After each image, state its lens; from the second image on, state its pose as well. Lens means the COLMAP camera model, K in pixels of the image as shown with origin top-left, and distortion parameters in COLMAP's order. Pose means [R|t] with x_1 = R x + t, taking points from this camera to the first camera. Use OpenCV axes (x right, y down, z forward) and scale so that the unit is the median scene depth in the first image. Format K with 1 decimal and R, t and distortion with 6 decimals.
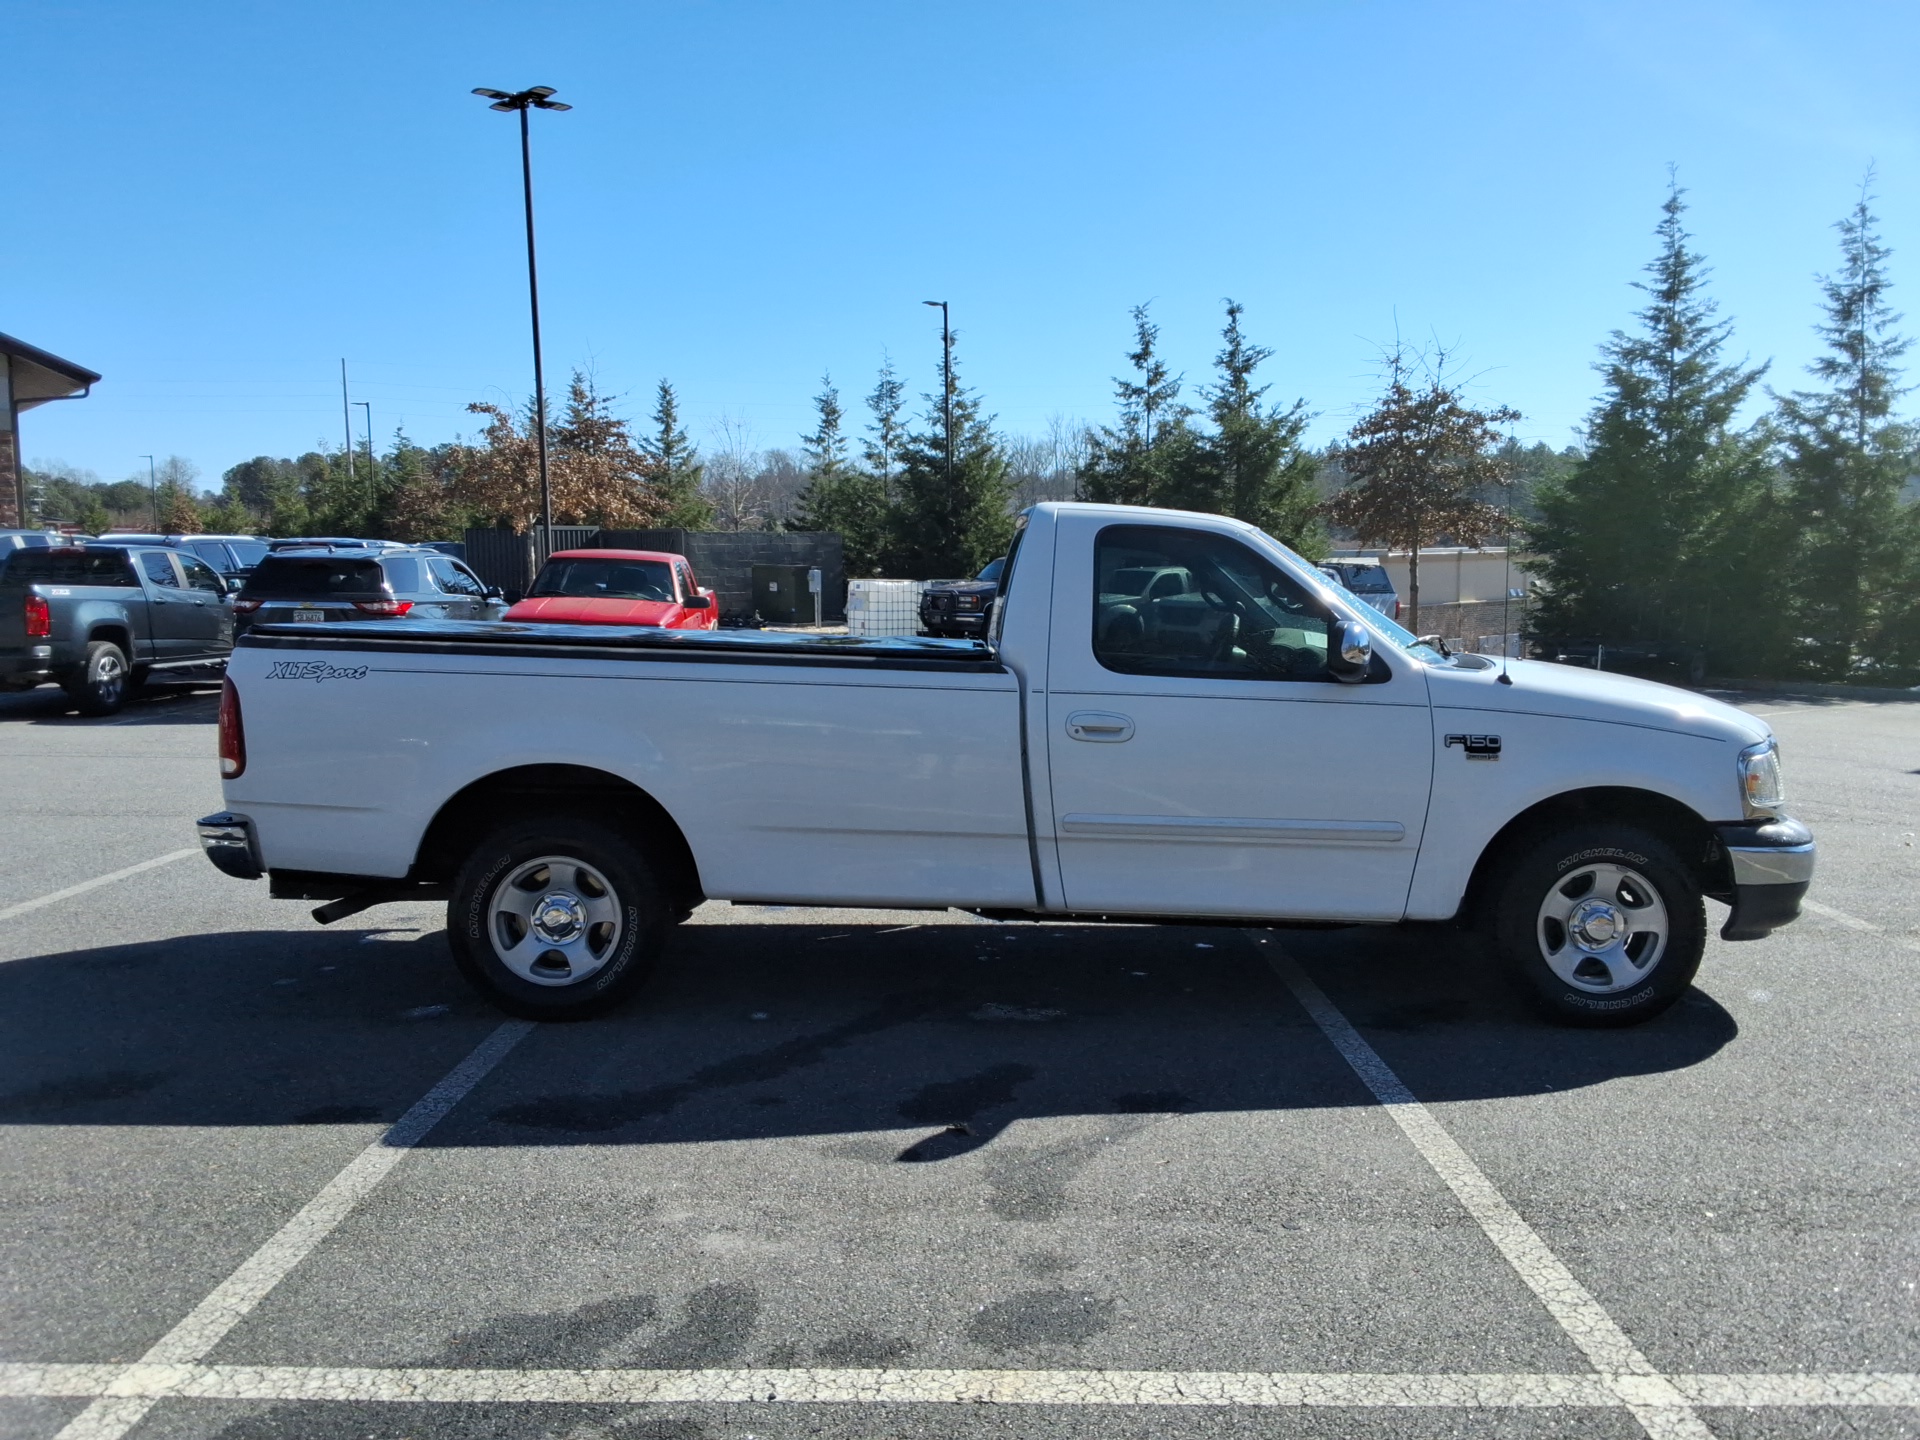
lens RADIAL K [[1536.2, 0, 955.6], [0, 1536.2, 725.0], [0, 0, 1]] dist [0.070067, -0.085741]
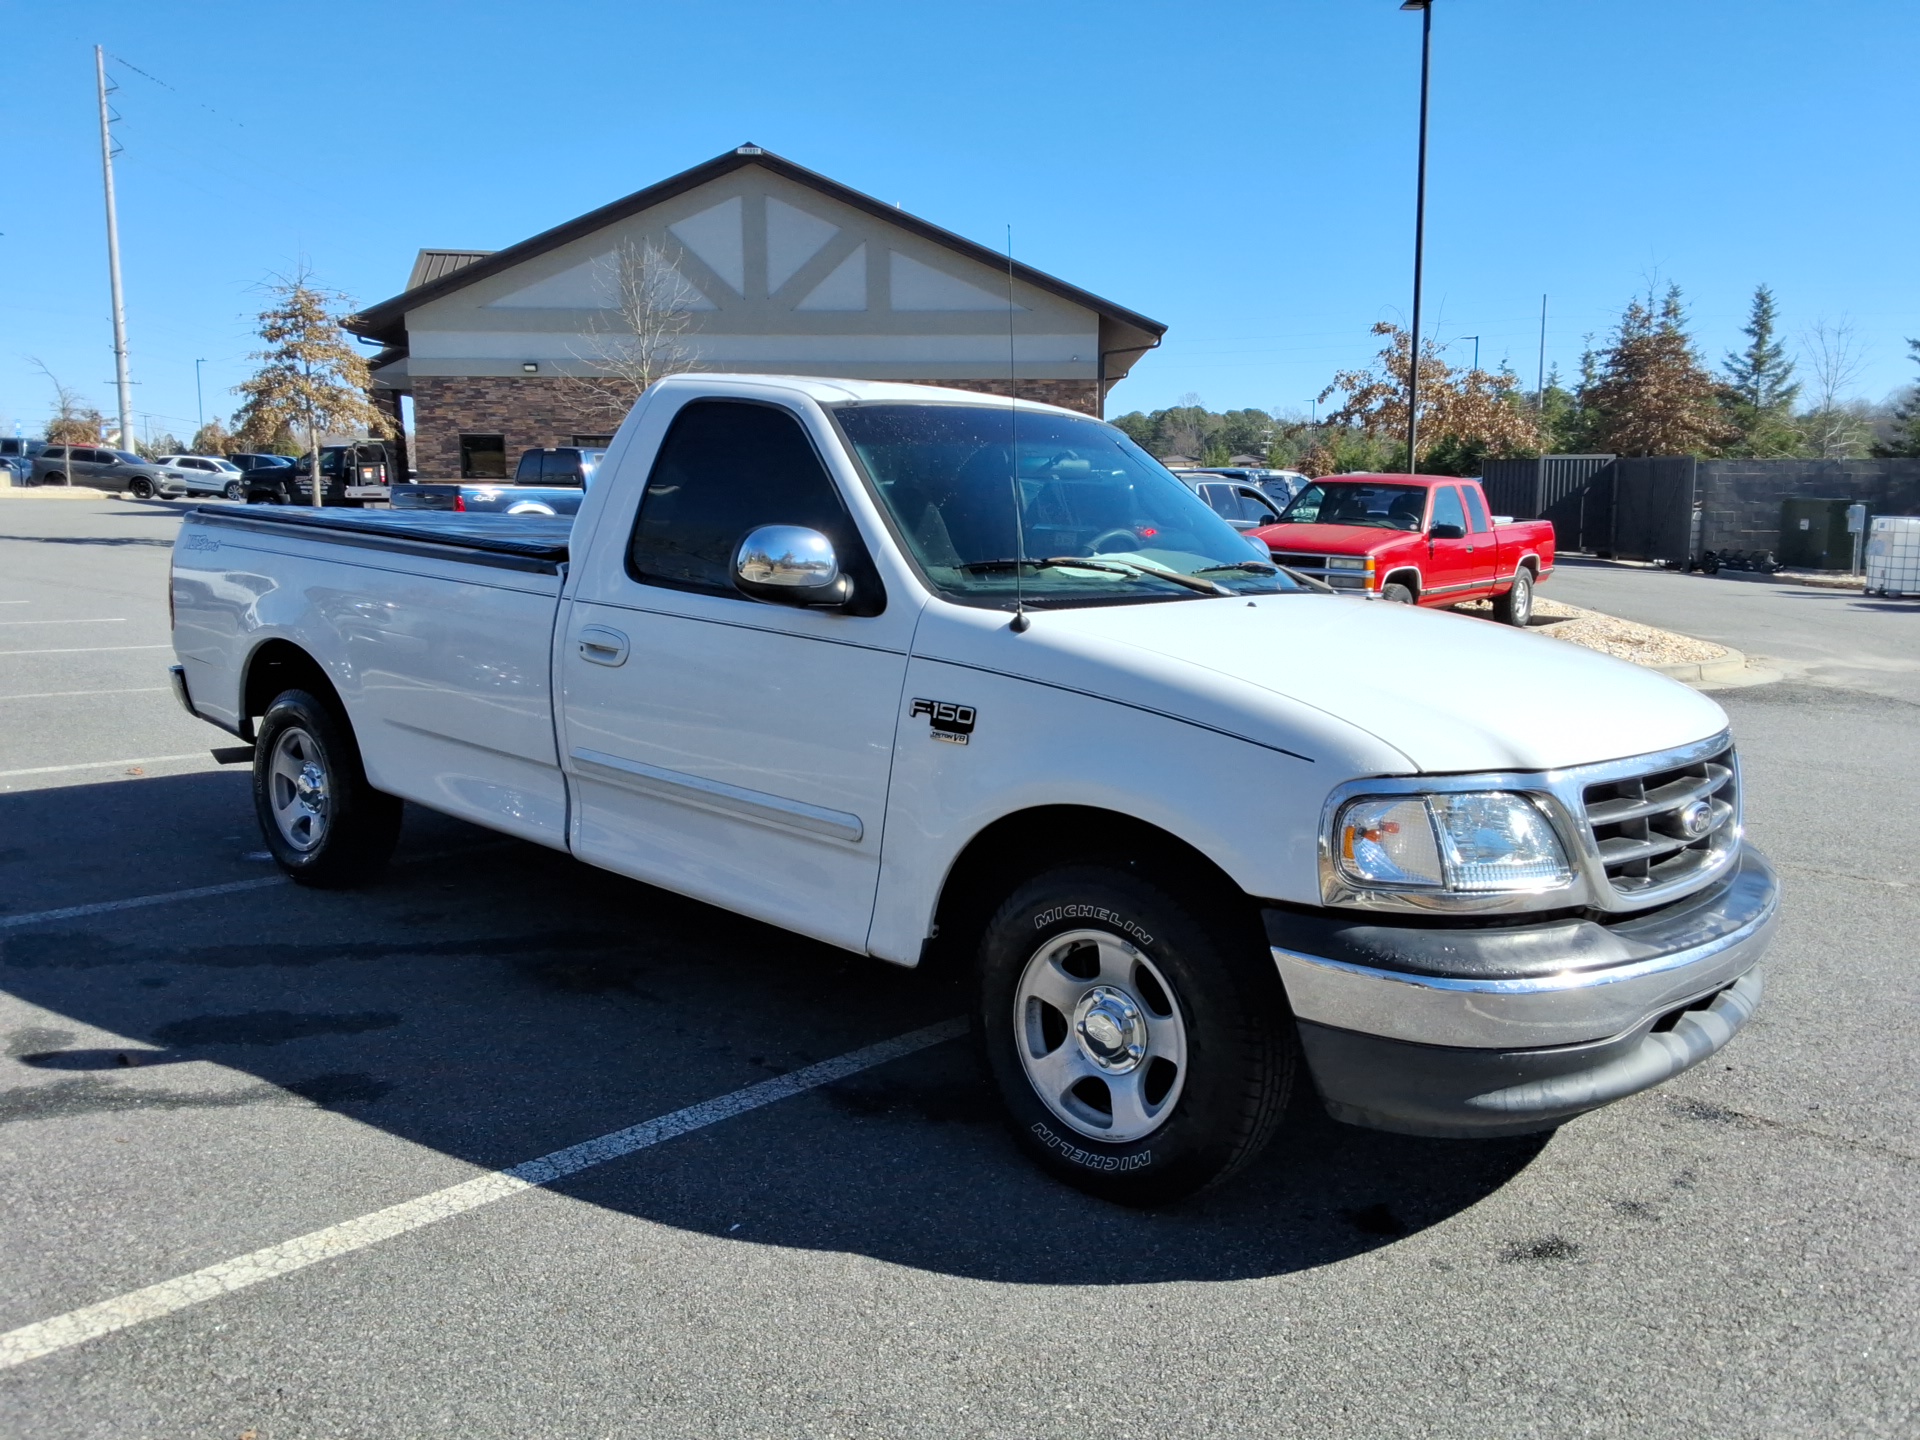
lens RADIAL K [[1536.2, 0, 993.5], [0, 1536.2, 714.6], [0, 0, 1]] dist [0.070067, -0.085741]
pose [[0.742093, 0.105165, -0.661996, 0.150595], [-0.083677, 0.994424, 0.064173, -0.006217], [0.665054, 0.007772, 0.746755, 0.098762]]
